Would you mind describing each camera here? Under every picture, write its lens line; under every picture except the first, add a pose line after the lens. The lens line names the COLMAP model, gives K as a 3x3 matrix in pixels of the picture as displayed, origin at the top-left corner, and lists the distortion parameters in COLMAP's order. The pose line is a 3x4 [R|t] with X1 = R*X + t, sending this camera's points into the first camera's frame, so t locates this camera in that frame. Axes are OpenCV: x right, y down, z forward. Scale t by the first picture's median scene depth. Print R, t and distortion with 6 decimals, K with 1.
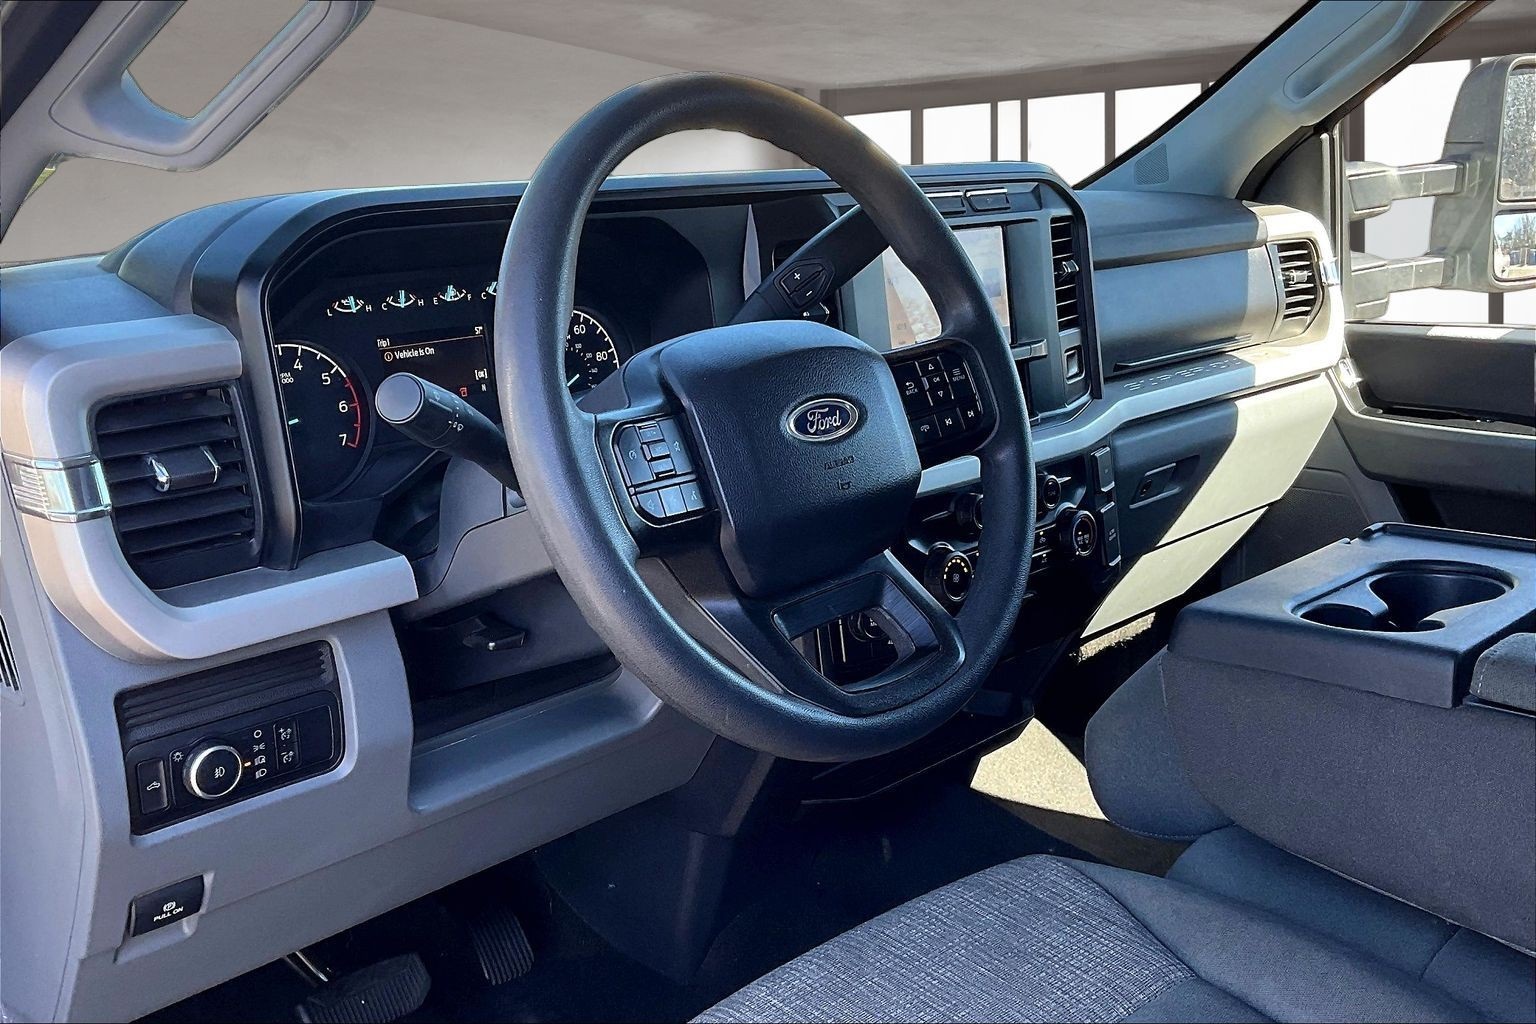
lens RADIAL K [[1523.4, 0, 768.0], [0, 1523.4, 512.0], [0, 0, 1]] dist [0.122319, -0.333447]
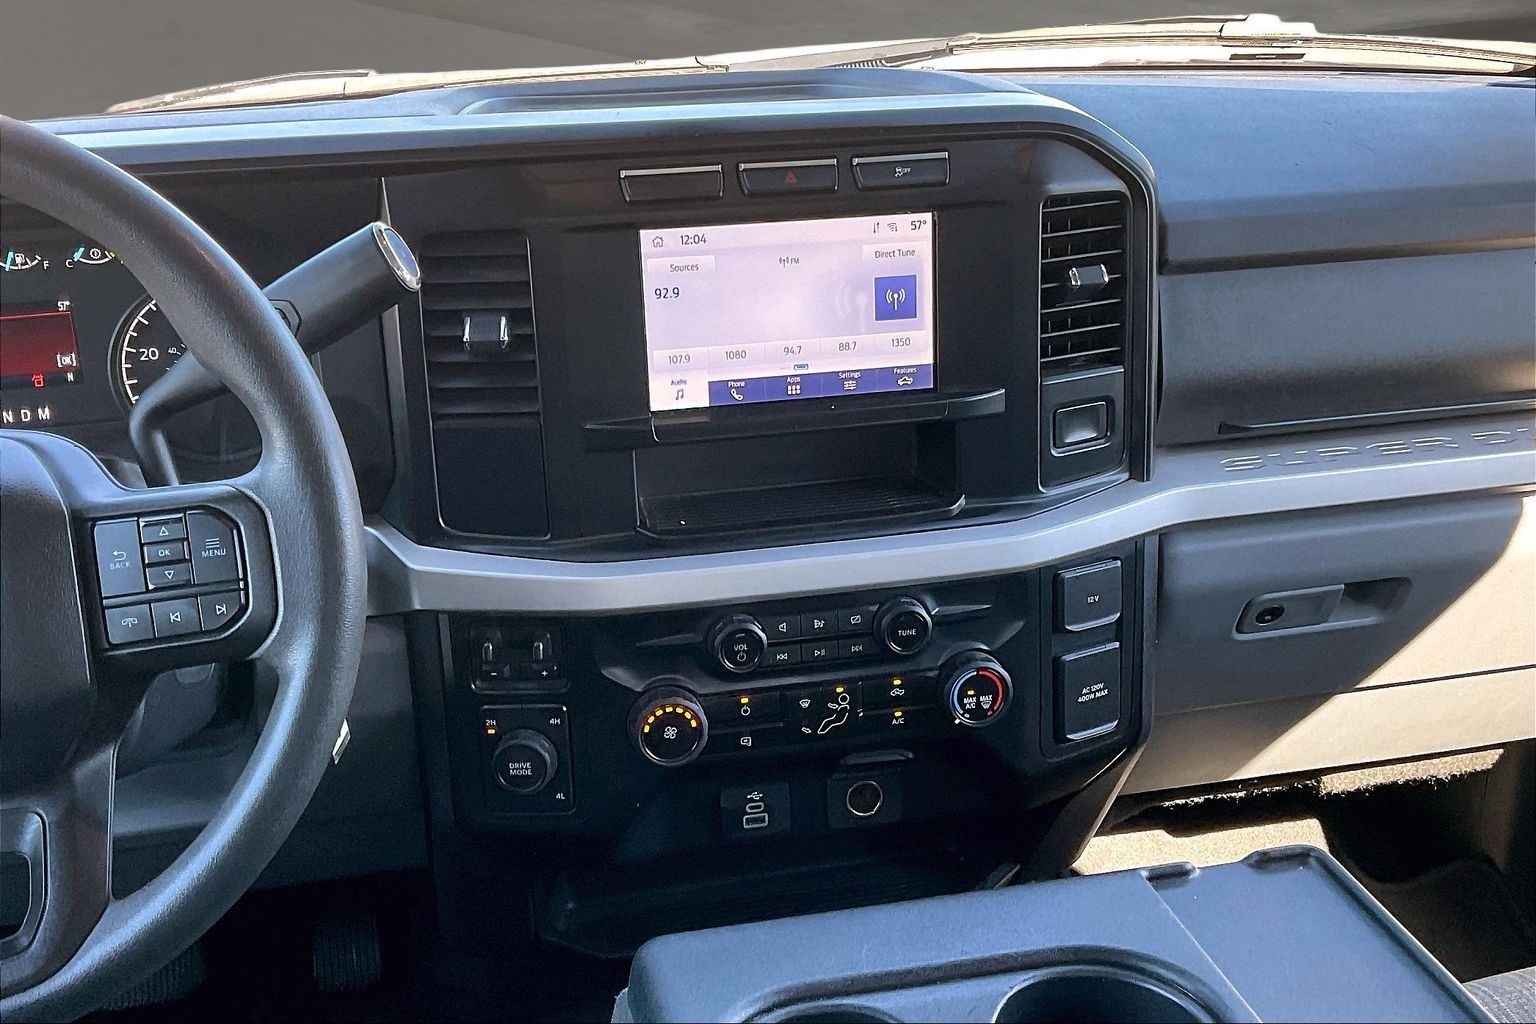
lens RADIAL K [[1686.0, 0, 767.1], [0, 1686.0, 549.9], [0, 0, 1]] dist [0.115163, -0.243275]
pose [[0.842199, 0.228870, -0.488180, 0.516754], [-0.134501, 0.965991, 0.220840, -0.214004], [0.522122, -0.120331, 0.844340, 0.375795]]
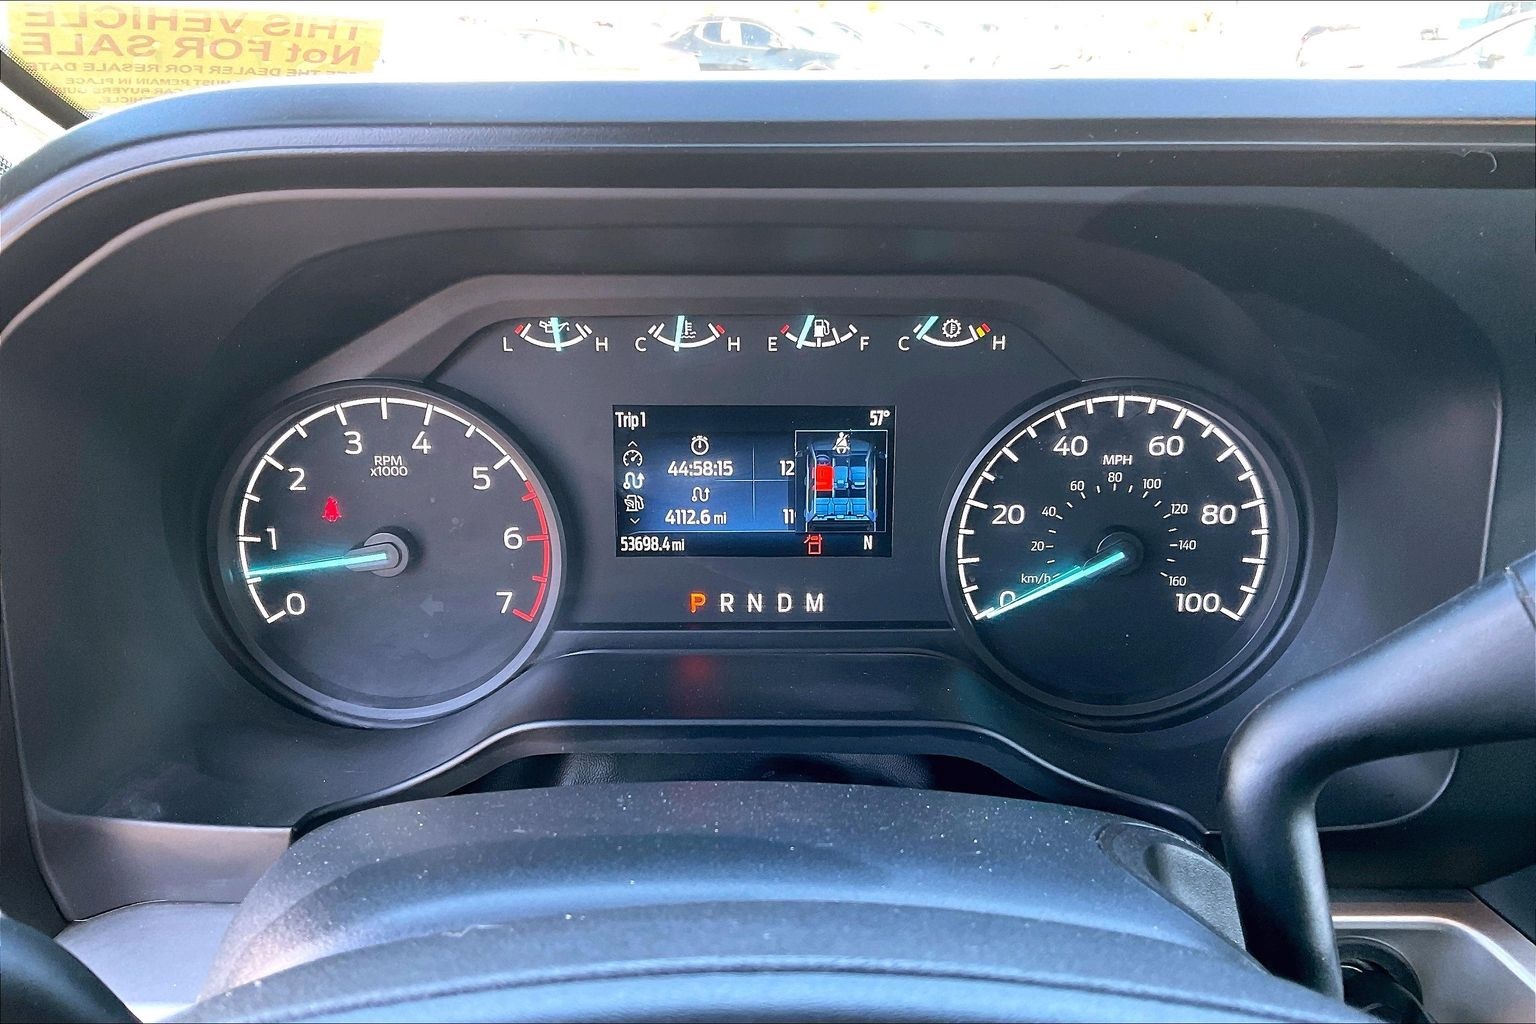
lens RADIAL K [[1260.8, 0, 768.0], [0, 1260.8, 512.0], [0, 0, 1]] dist [0.103861, -0.205352]
pose [[0.686600, 0.279543, -0.671146, 0.036822], [-0.188235, 0.960000, 0.207286, -0.143644], [0.702245, -0.015990, 0.711756, 0.635138]]
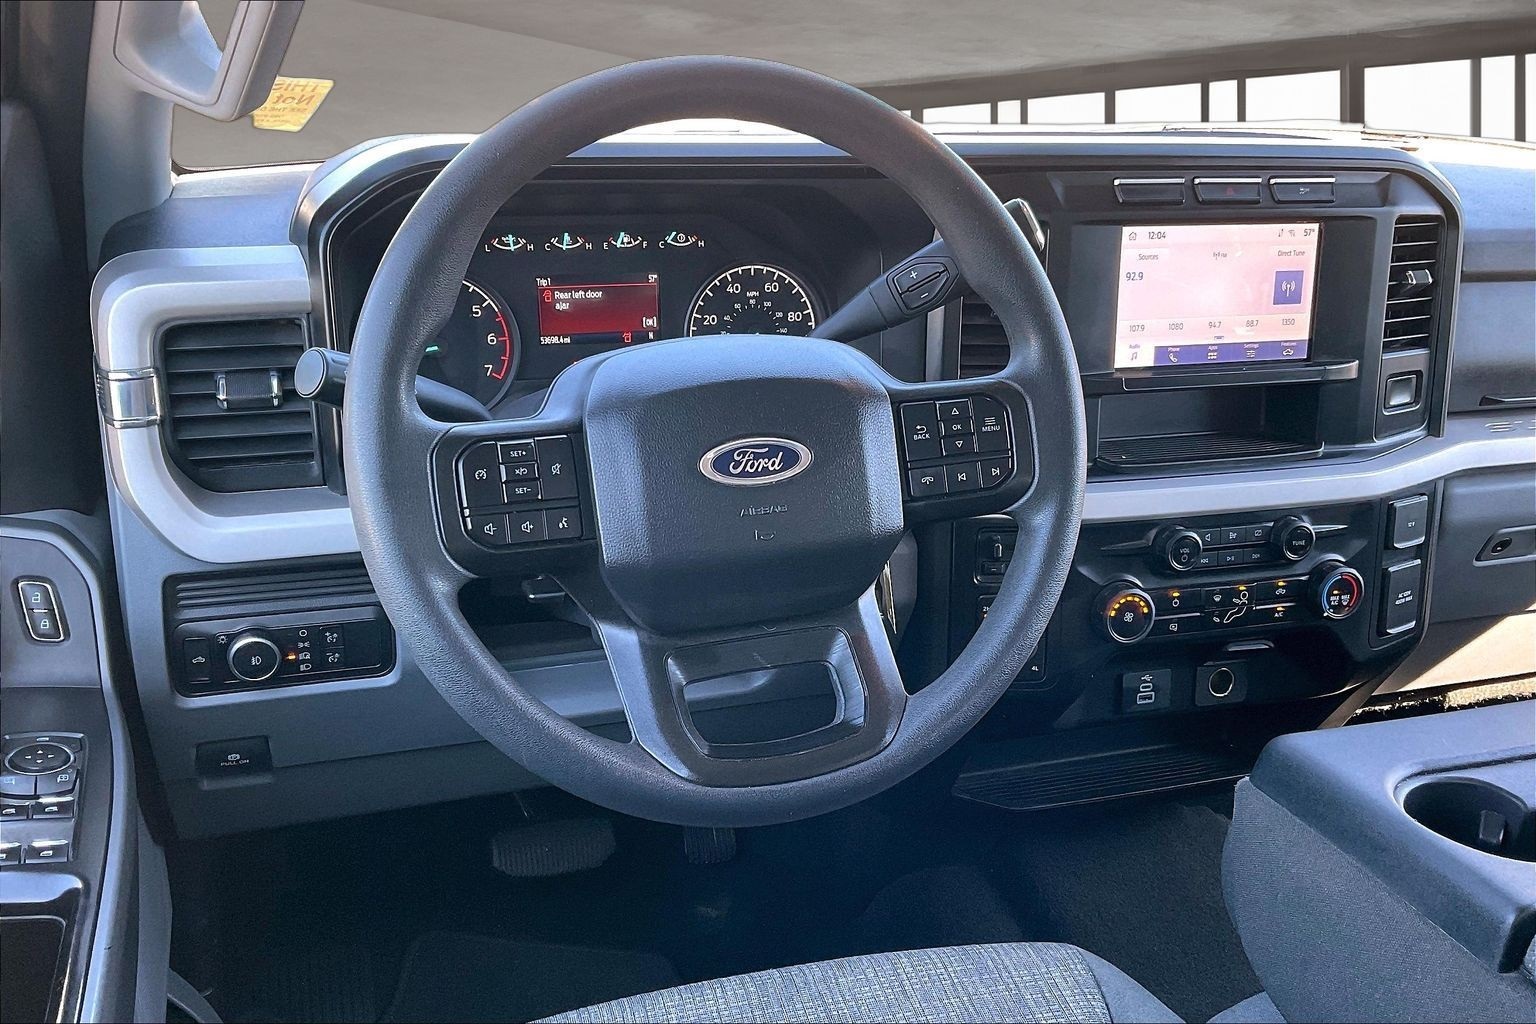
lens RADIAL K [[1395.7, 0, 796.8], [0, 1395.7, 543.4], [0, 0, 1]] dist [0.124260, -0.300997]
pose [[0.888218, 0.218218, -0.404288, 0.273219], [-0.163437, 0.972513, 0.165851, -0.104213], [0.429367, -0.081236, 0.899469, 0.170931]]
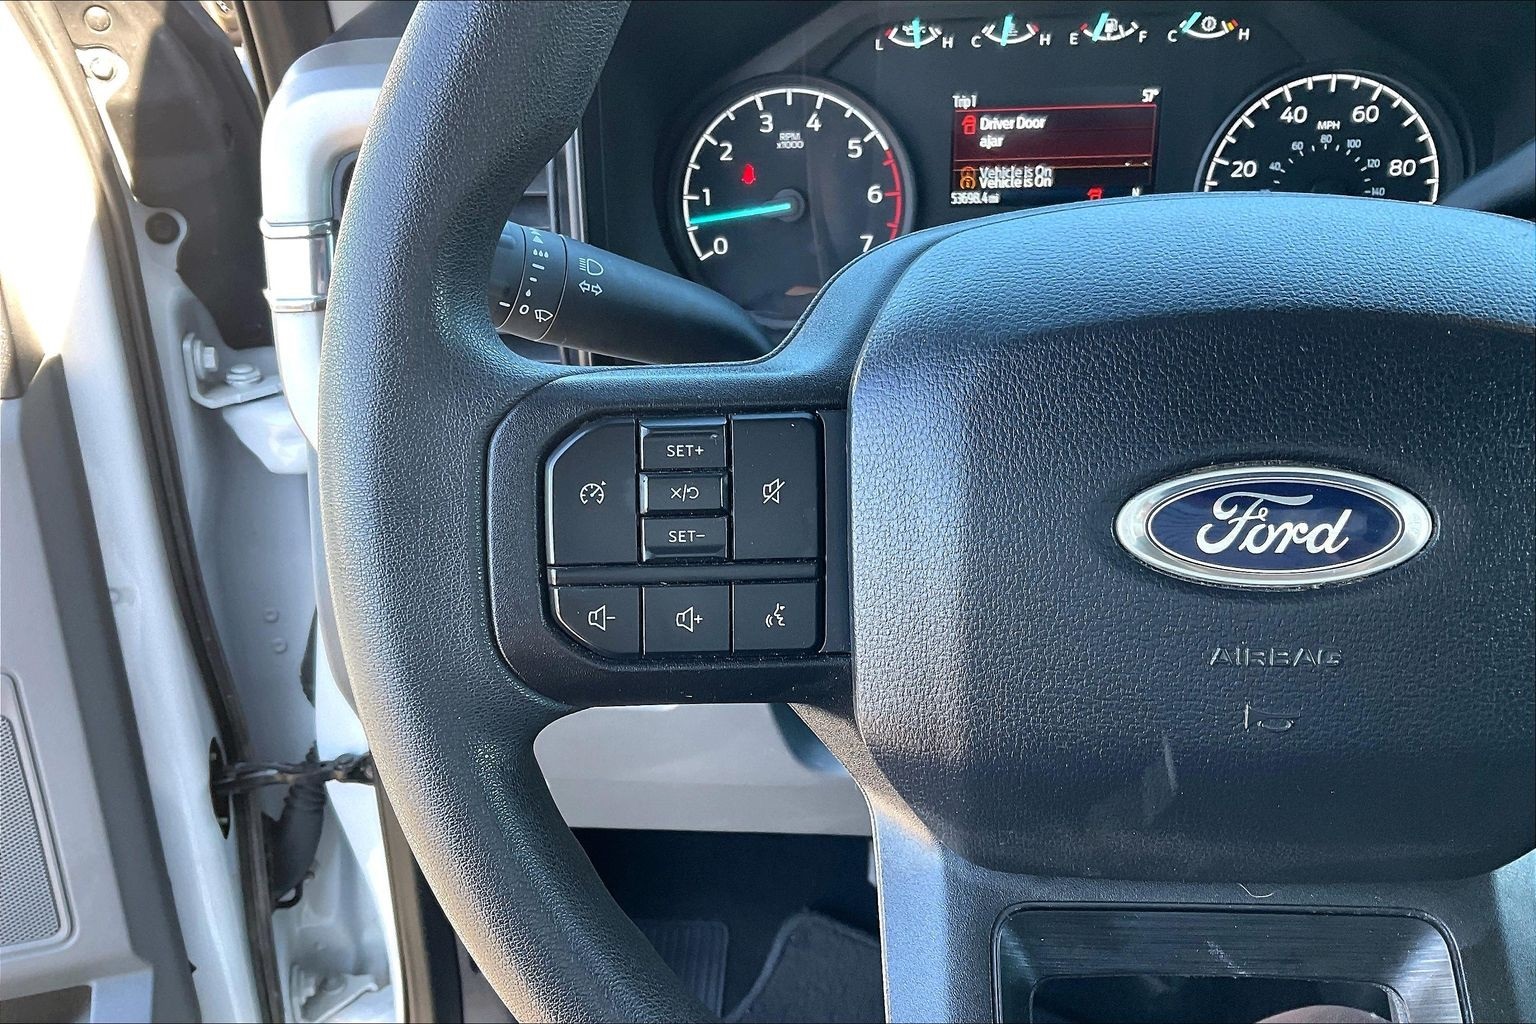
lens RADIAL K [[1246.8, 0, 764.6], [0, 1246.8, 534.9], [0, 0, 1]] dist [0.054843, -0.151479]
pose [[0.615853, 0.368602, -0.696318, 0.108866], [-0.165141, 0.924568, 0.343370, -0.091331], [0.770360, -0.096475, 0.630269, 0.494268]]
